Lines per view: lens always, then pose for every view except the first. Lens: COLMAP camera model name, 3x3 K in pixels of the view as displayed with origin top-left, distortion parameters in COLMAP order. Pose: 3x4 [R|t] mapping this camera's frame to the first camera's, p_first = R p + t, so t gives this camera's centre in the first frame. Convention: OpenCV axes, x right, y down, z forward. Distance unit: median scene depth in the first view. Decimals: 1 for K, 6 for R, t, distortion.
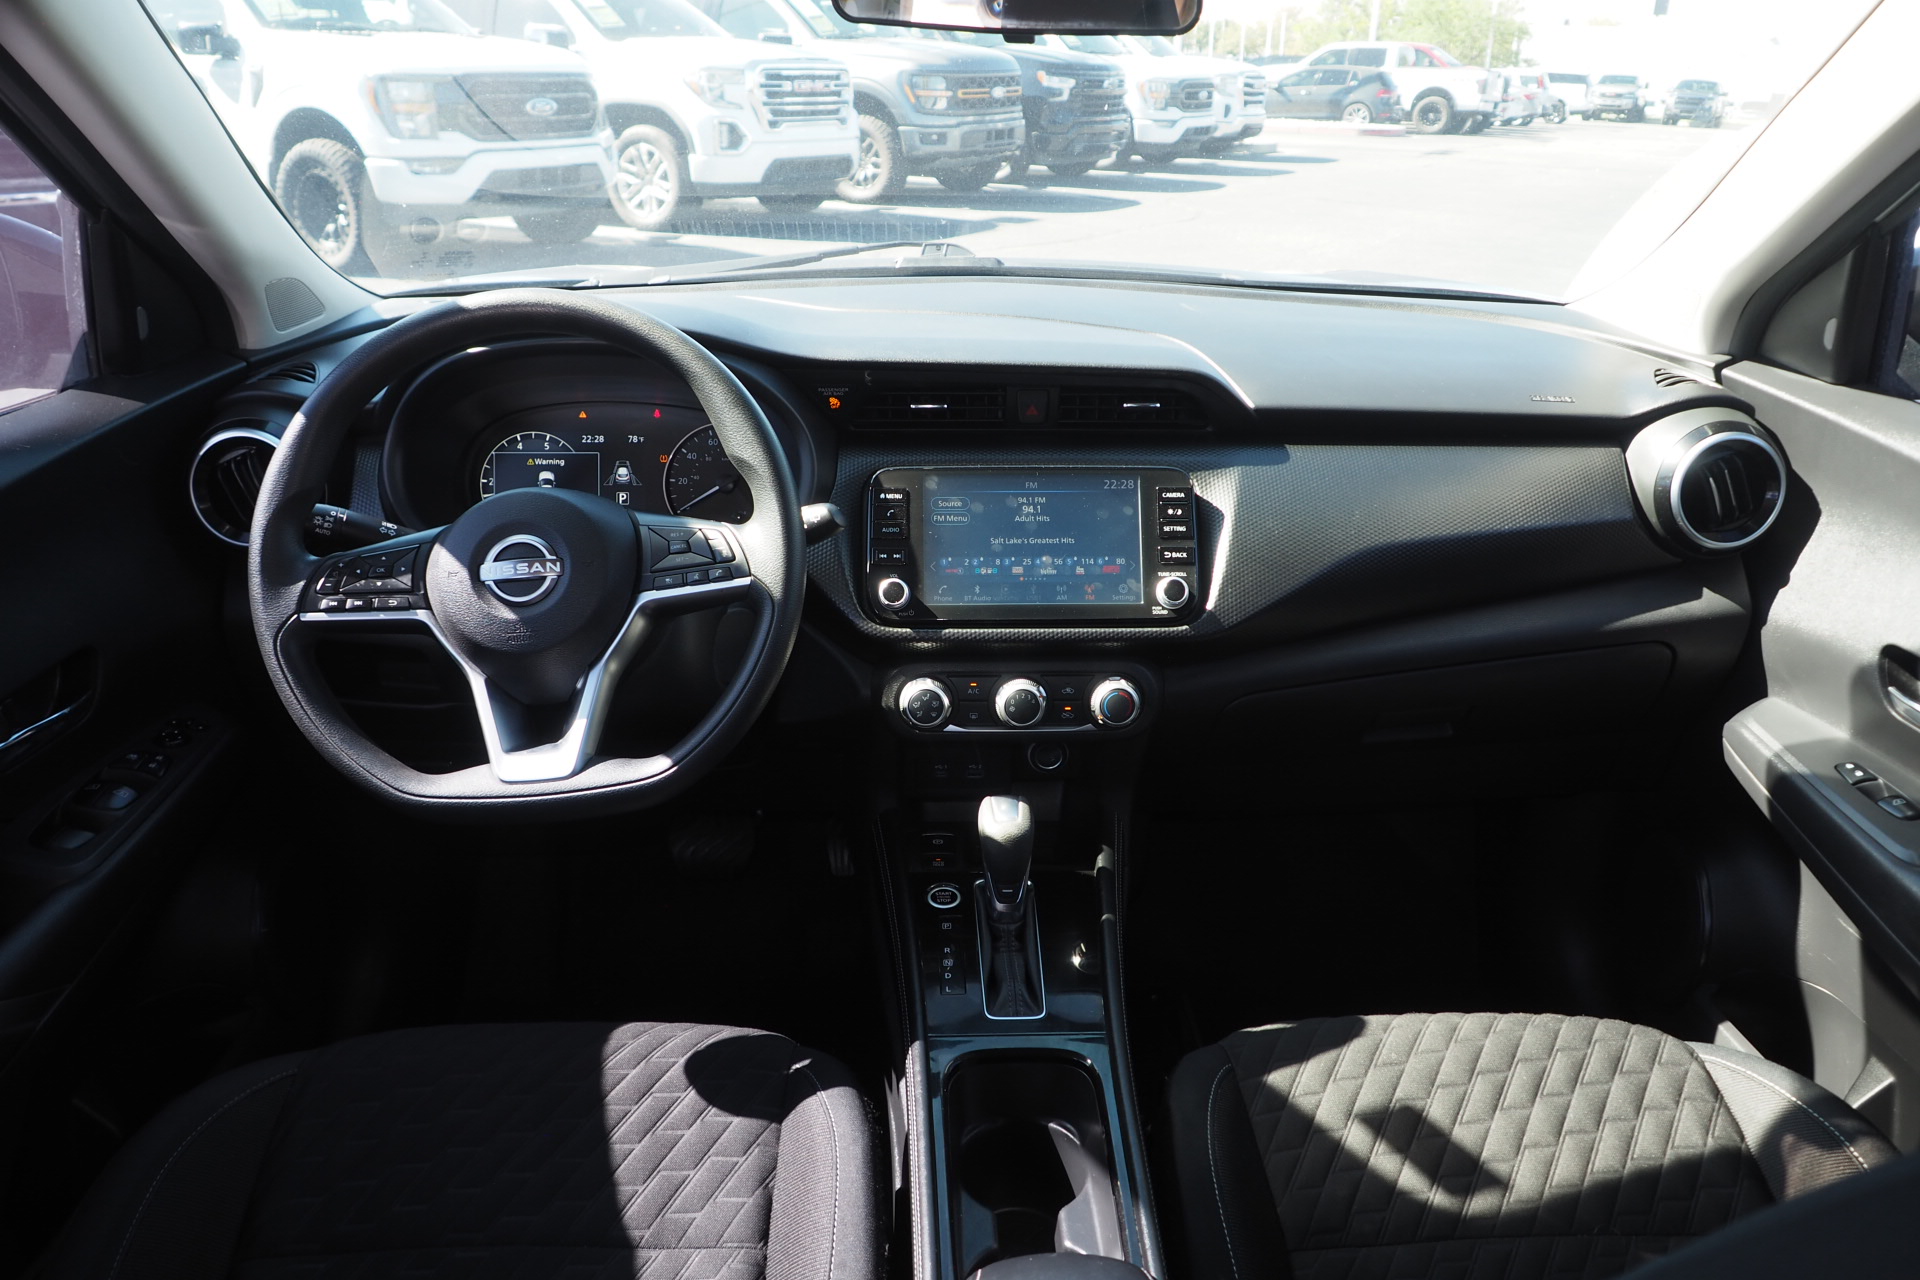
lens RADIAL K [[1361.4, 0, 979.9], [0, 1361.4, 640.5], [0, 0, 1]] dist [-0.019576, 0.004344]
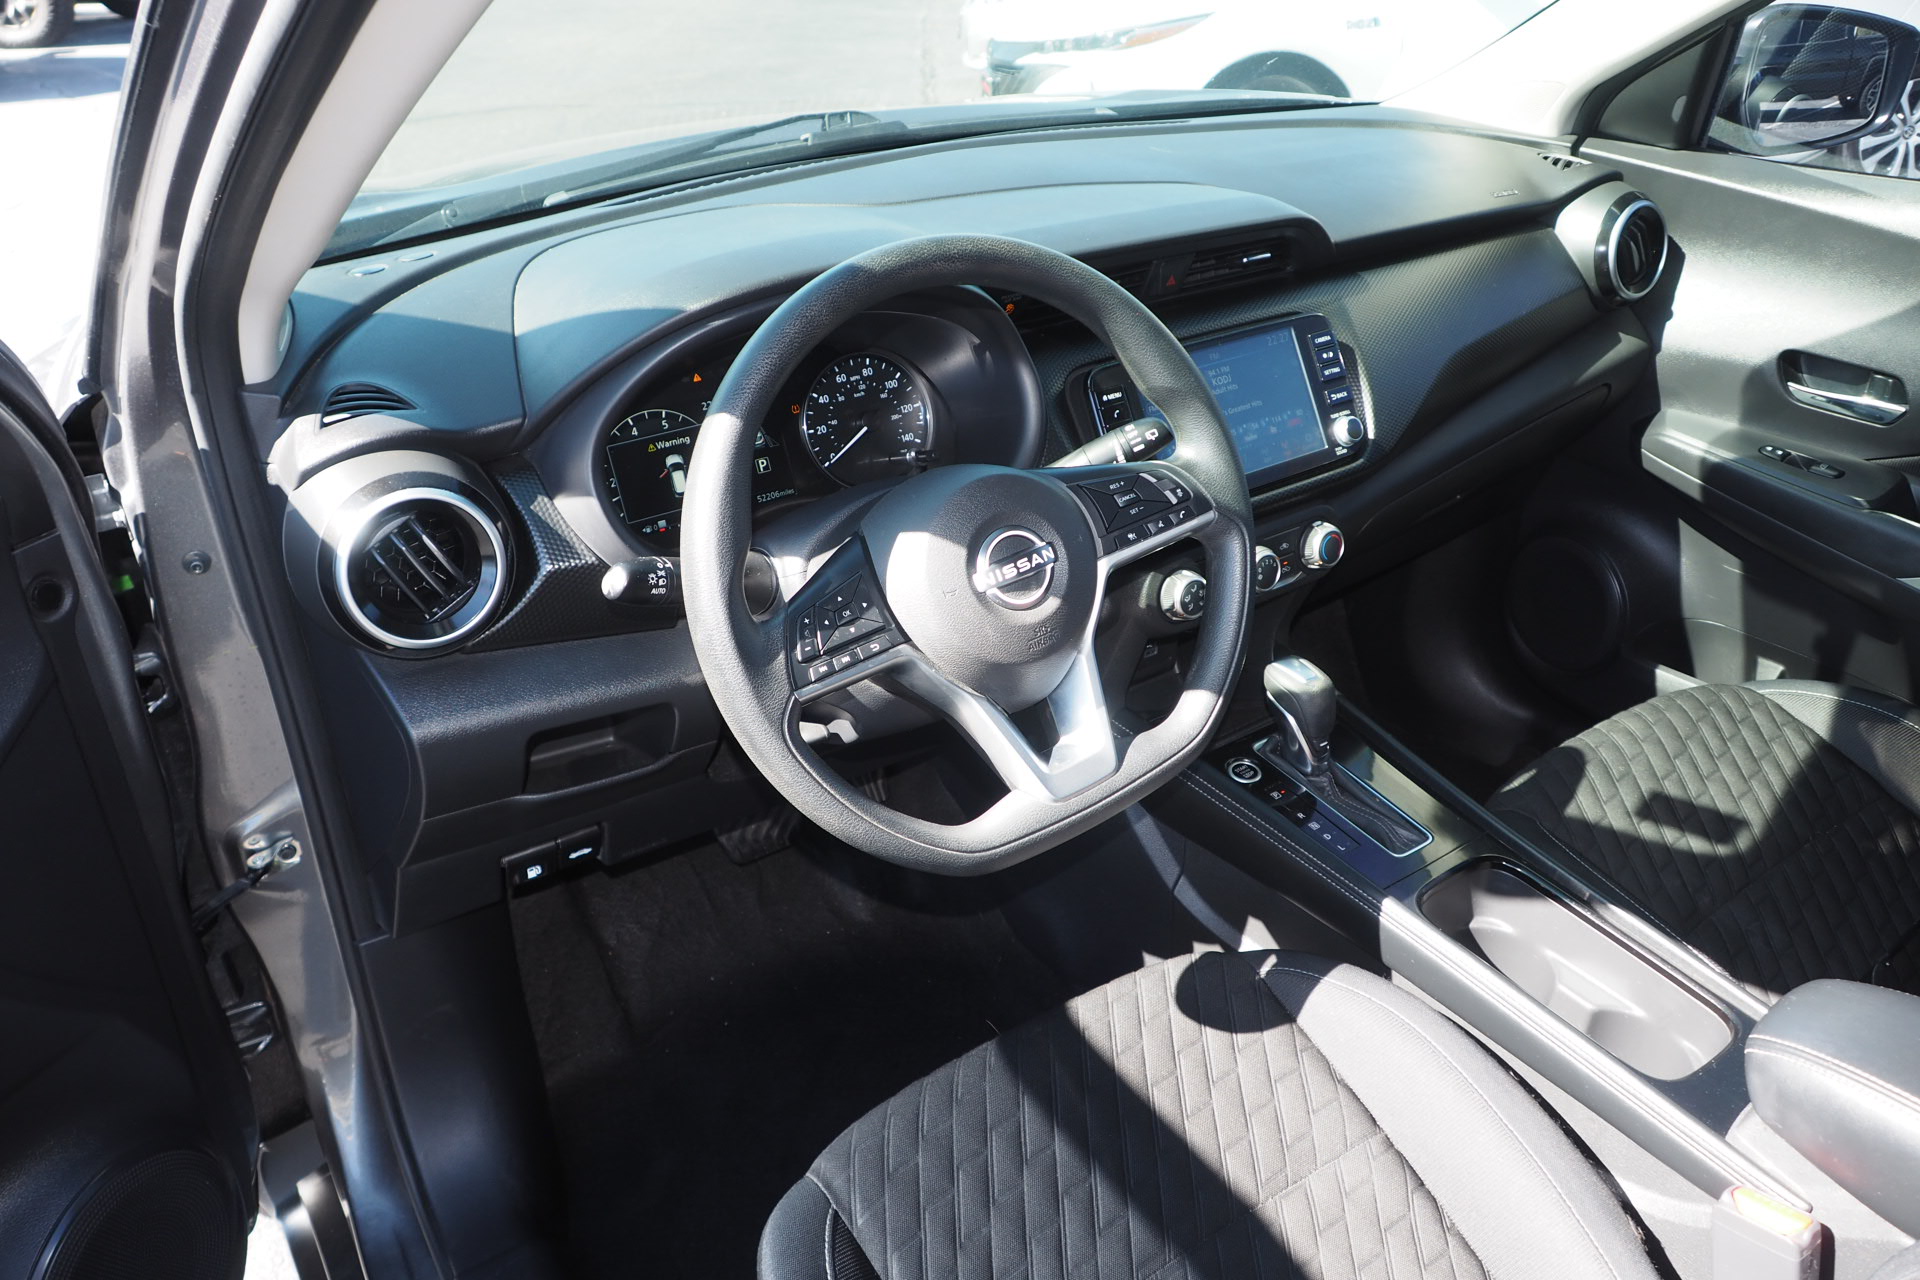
lens RADIAL K [[1361.4, 0, 1003.4], [0, 1361.4, 651.2], [0, 0, 1]] dist [-0.019576, 0.004344]
pose [[0.840993, -0.294797, 0.453679, -0.615068], [0.226407, 0.953327, 0.199770, -0.143536], [-0.491396, -0.065289, 0.868485, 0.196370]]
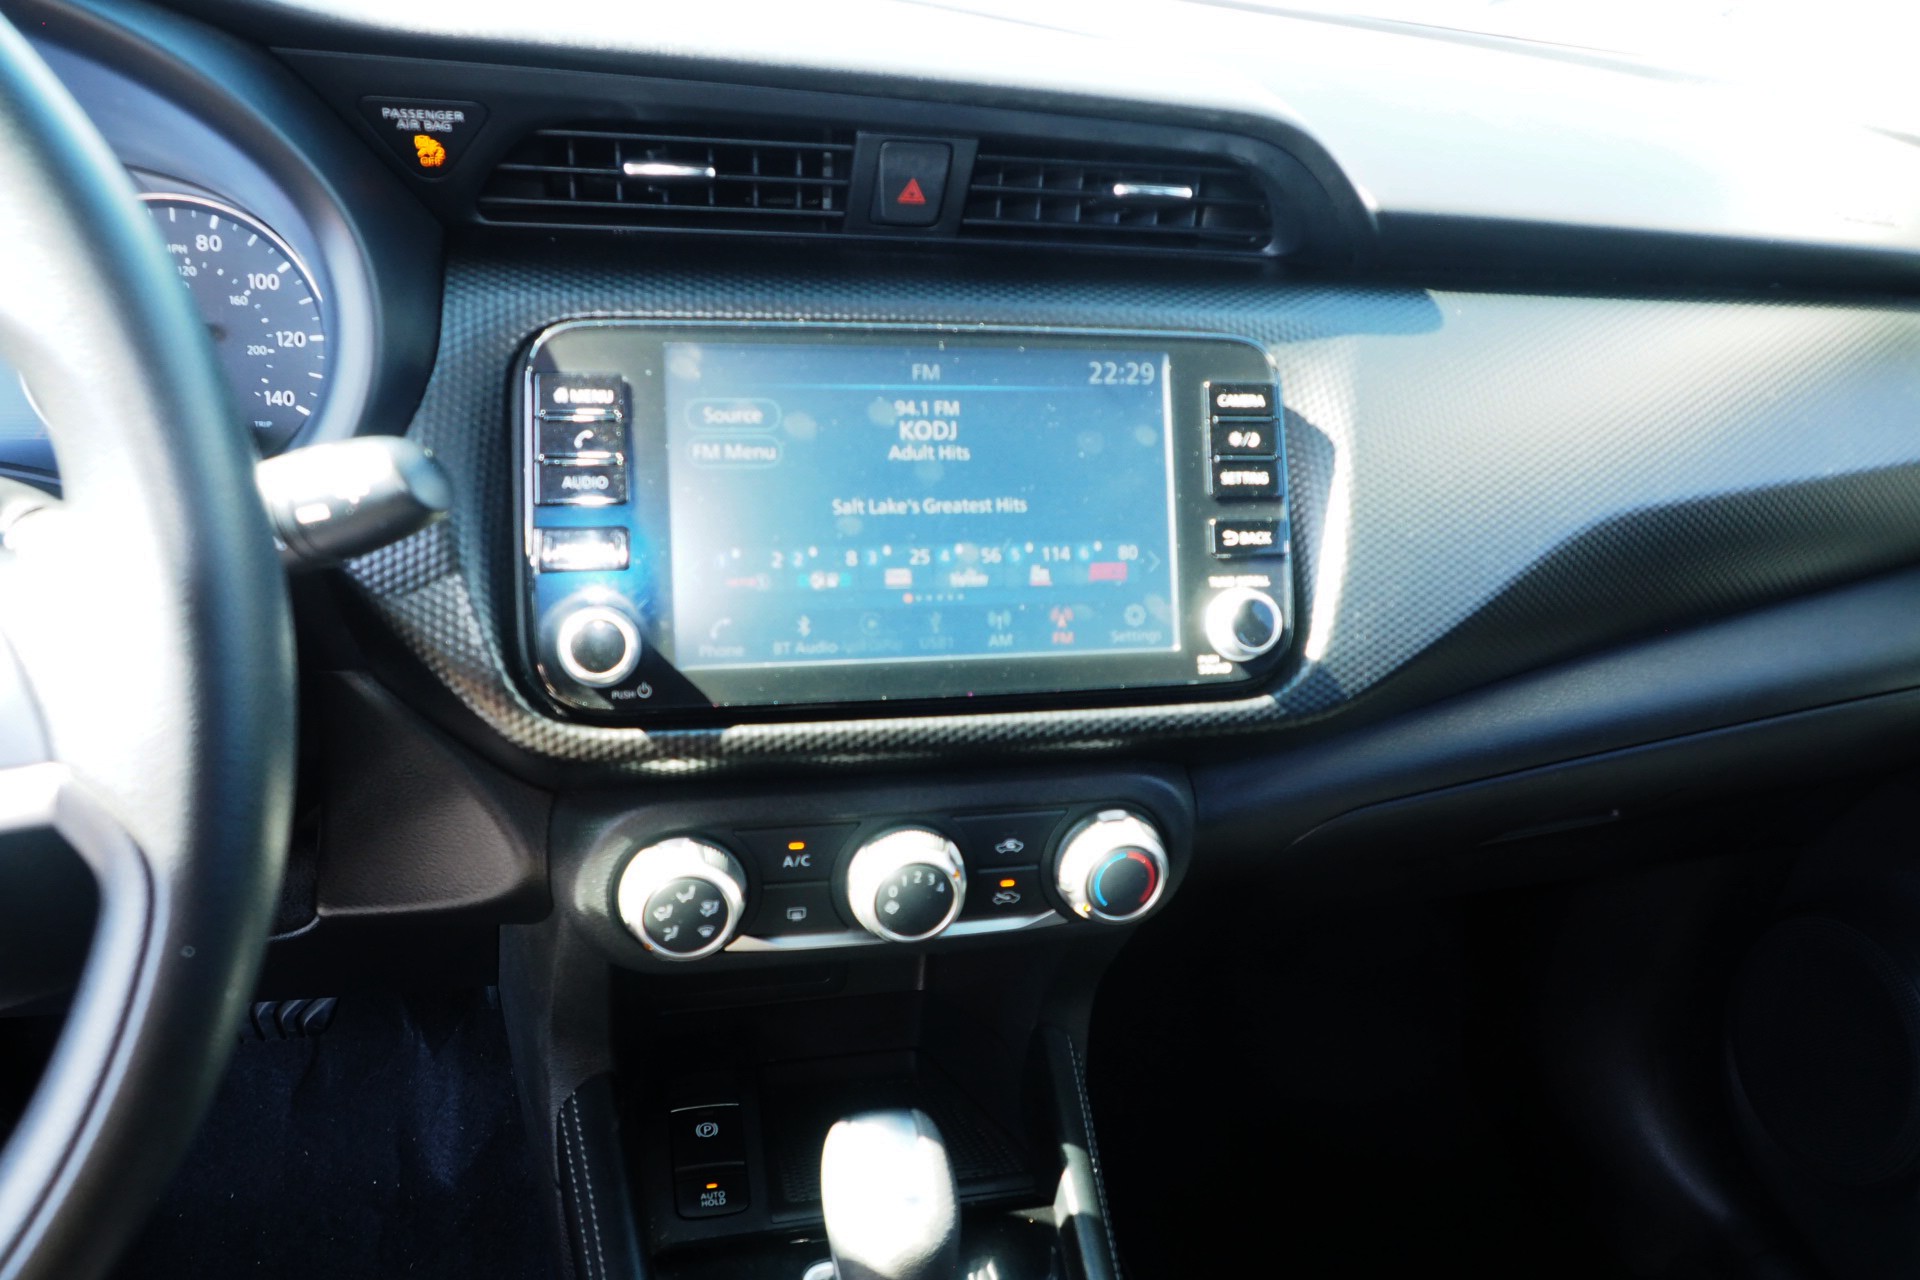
lens RADIAL K [[1361.4, 0, 953.2], [0, 1361.4, 644.3], [0, 0, 1]] dist [-0.019576, 0.004344]
pose [[0.977455, -0.023928, 0.209785, -0.044496], [-0.002778, 0.992014, 0.126094, -0.084339], [-0.211127, -0.123834, 0.969583, 0.584951]]
